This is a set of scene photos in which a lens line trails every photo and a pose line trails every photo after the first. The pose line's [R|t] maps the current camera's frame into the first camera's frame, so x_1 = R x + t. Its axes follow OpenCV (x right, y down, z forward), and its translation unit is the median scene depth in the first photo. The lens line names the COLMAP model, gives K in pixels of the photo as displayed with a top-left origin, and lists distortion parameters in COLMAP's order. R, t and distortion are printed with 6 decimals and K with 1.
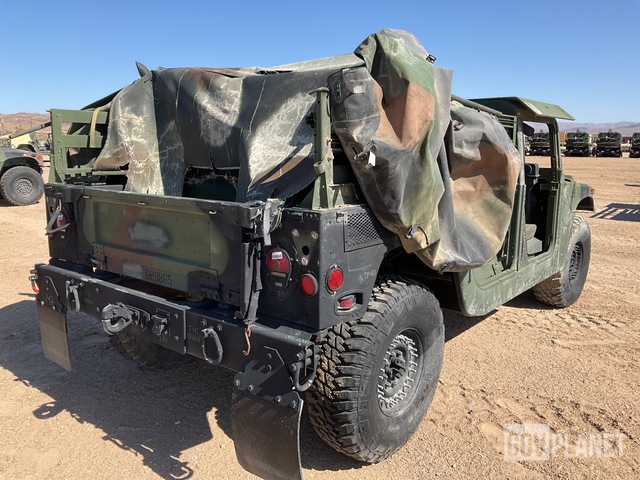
lens RADIAL K [[535.9, 0, 320.0], [0, 535.9, 240.0], [0, 0, 1]] dist [-0.001524, -0.004300]
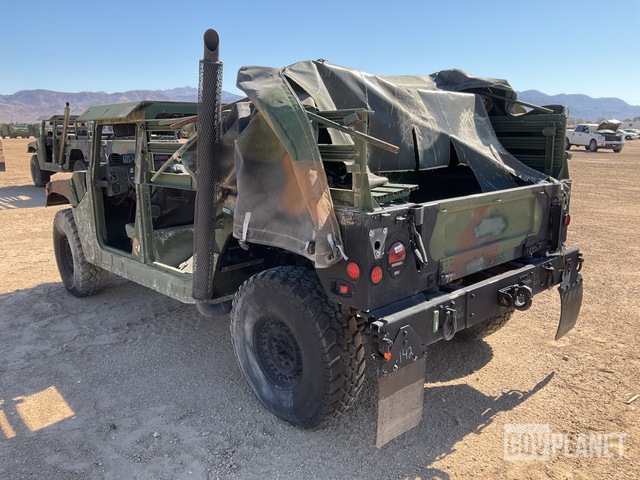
lens RADIAL K [[535.9, 0, 320.0], [0, 535.9, 240.0], [0, 0, 1]] dist [-0.001524, -0.004300]
pose [[0.125890, -0.200513, 0.971569, -1.403526], [0.171482, 0.969017, 0.177767, -0.236795], [-0.977111, 0.144227, 0.156373, 1.102489]]
